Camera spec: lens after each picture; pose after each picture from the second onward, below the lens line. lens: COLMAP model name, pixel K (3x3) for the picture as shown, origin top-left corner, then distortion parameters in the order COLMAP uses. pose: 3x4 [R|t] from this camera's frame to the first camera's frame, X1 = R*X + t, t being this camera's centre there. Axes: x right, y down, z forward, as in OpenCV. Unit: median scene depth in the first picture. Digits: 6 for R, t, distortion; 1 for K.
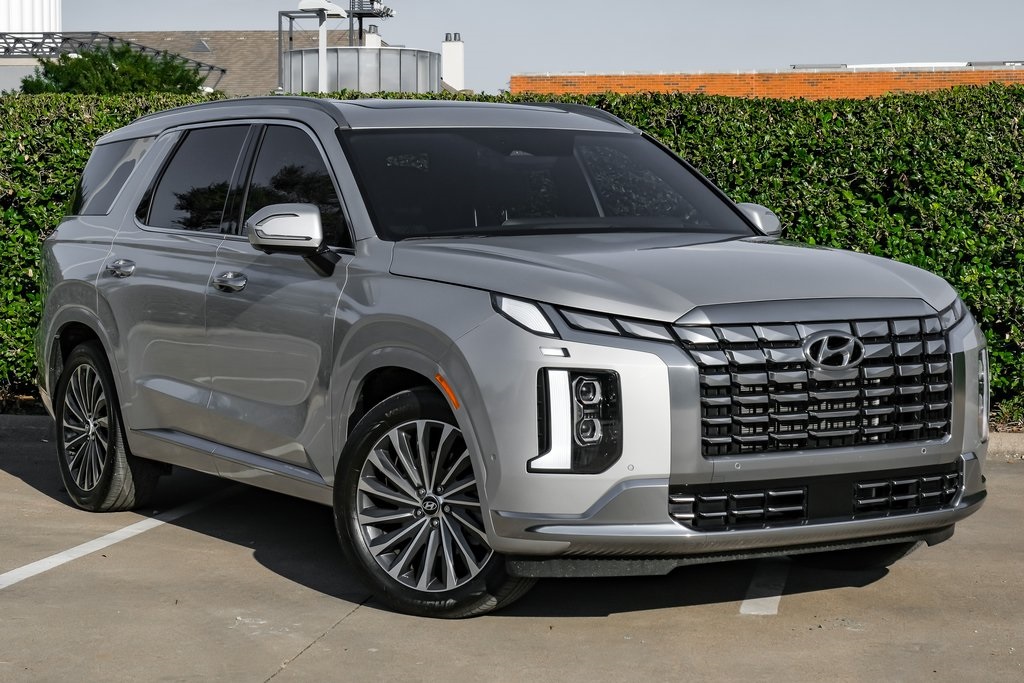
lens RADIAL K [[2103.8, 0, 512.7], [0, 2103.8, 348.0], [0, 0, 1]] dist [0.088120, 0.000000]
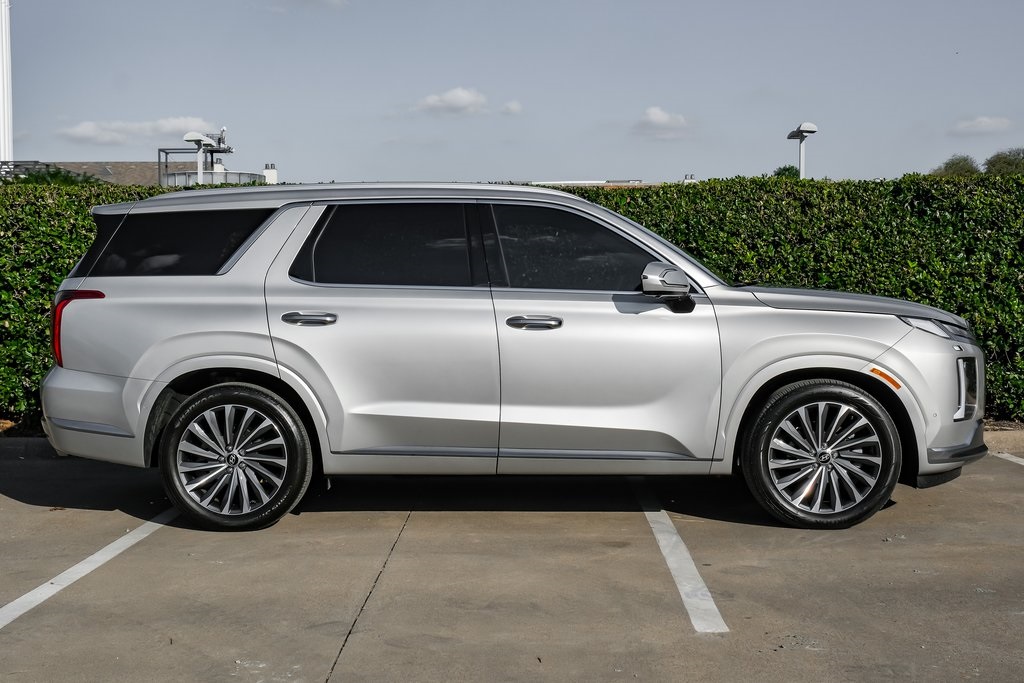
lens RADIAL K [[1321.4, 0, 481.5], [0, 1321.4, 355.8], [0, 0, 1]] dist [0.043367, 0.000000]
pose [[0.991843, -0.015466, 0.126521, -0.048079], [0.016015, 0.999866, -0.003319, -0.009627], [-0.126453, 0.005318, 0.991958, 0.177489]]
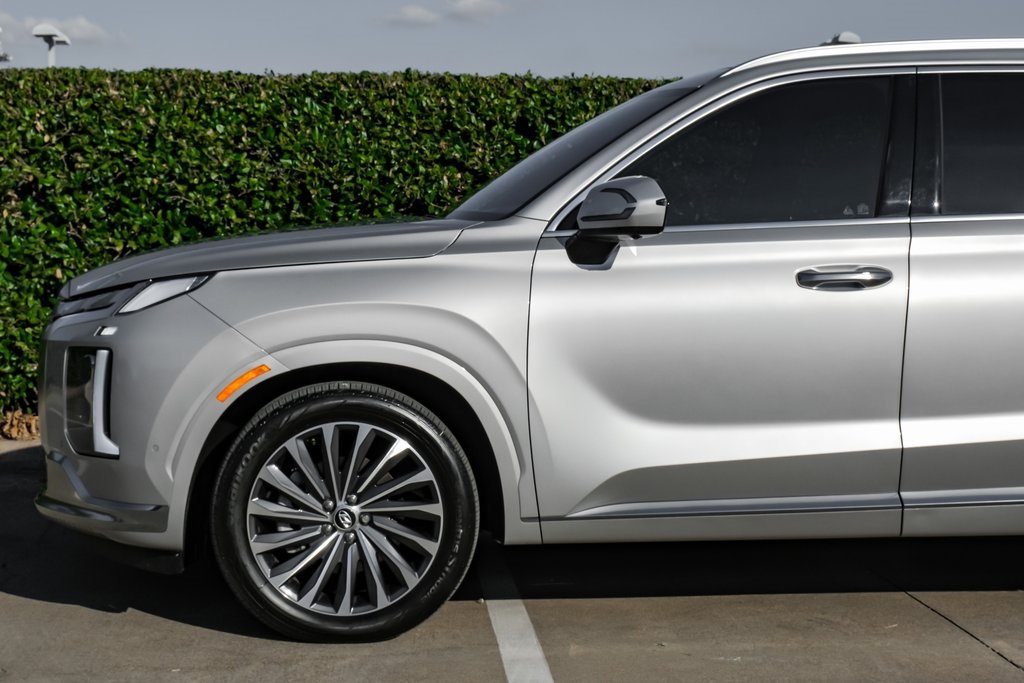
lens RADIAL K [[1658.0, 0, 499.0], [0, 1658.0, 359.1], [0, 0, 1]] dist [0.019404, 0.000000]
pose [[0.973704, -0.012599, 0.227467, -0.214965], [0.008938, 0.999814, 0.017116, -0.011342], [-0.227640, -0.014633, 0.973635, 0.317735]]
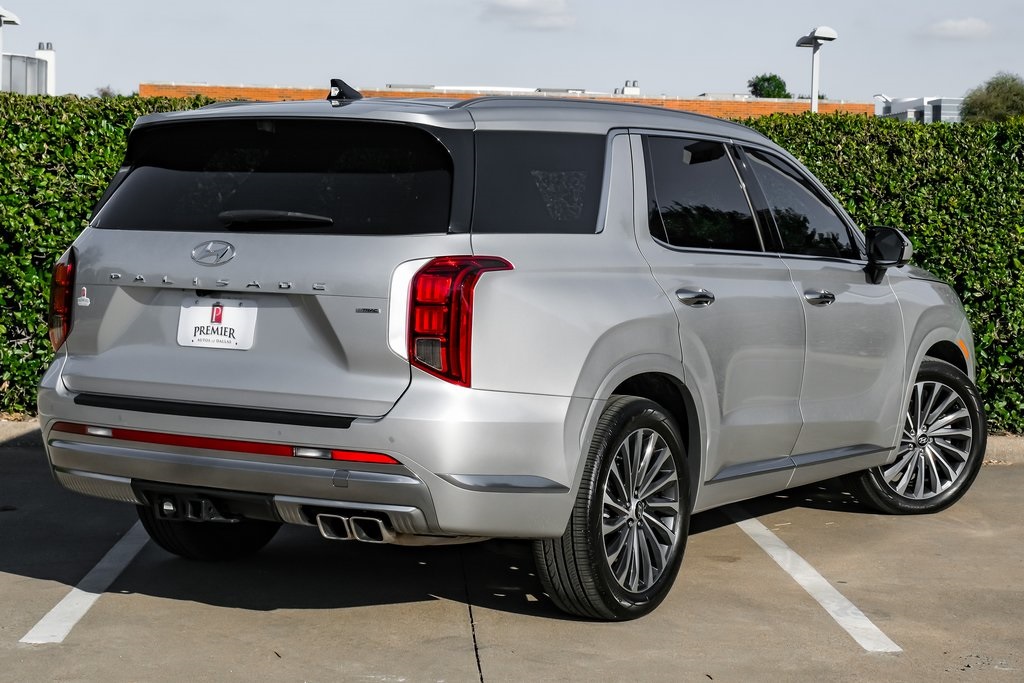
lens RADIAL K [[1828.6, 0, 508.6], [0, 1828.6, 317.6], [0, 0, 1]] dist [0.054924, 0.000000]
pose [[0.976383, 0.010672, 0.215783, -0.129766], [-0.009504, 0.999934, -0.006448, -0.011715], [-0.215837, 0.004245, 0.976420, 0.110978]]
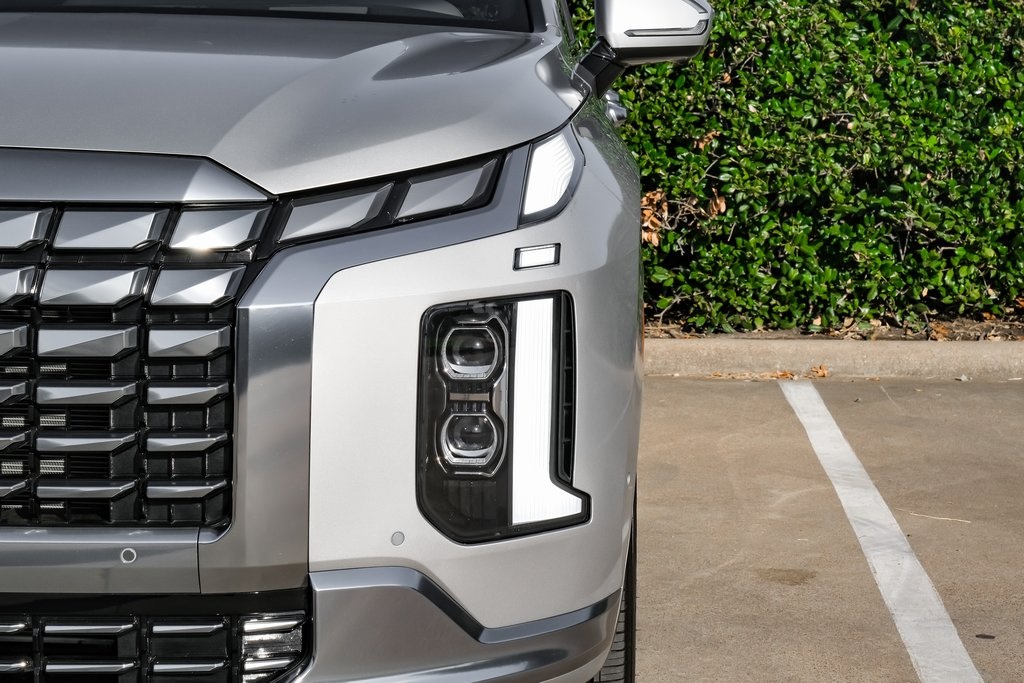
lens RADIAL K [[1944.1, 0, 477.1], [0, 1944.1, 283.9], [0, 0, 1]] dist [0.054158, 0.000000]
pose [[0.996738, 0.001693, 0.080682, -0.020152], [-0.005146, 0.999079, 0.042599, -0.007059], [-0.080535, -0.042876, 0.995829, 0.321215]]
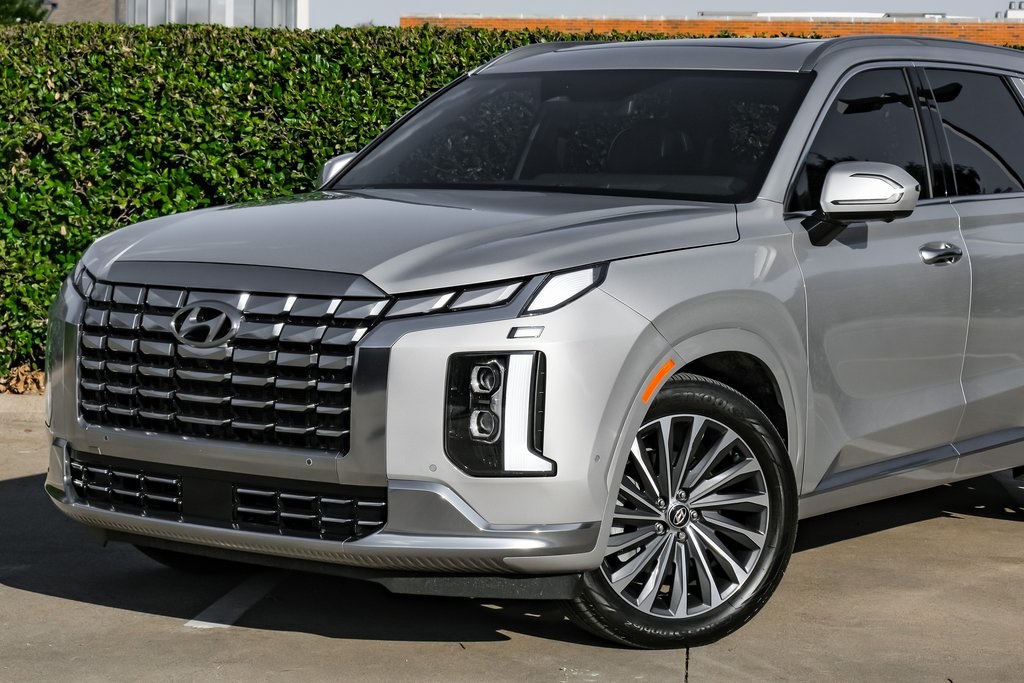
lens RADIAL K [[2250.3, 0, 544.9], [0, 2250.3, 346.7], [0, 0, 1]] dist [0.051082, 0.000000]
pose [[0.996752, 0.009123, 0.080010, -0.109592], [-0.010392, 0.999826, 0.015461, -0.004749], [-0.079855, -0.016242, 0.996674, 0.072509]]
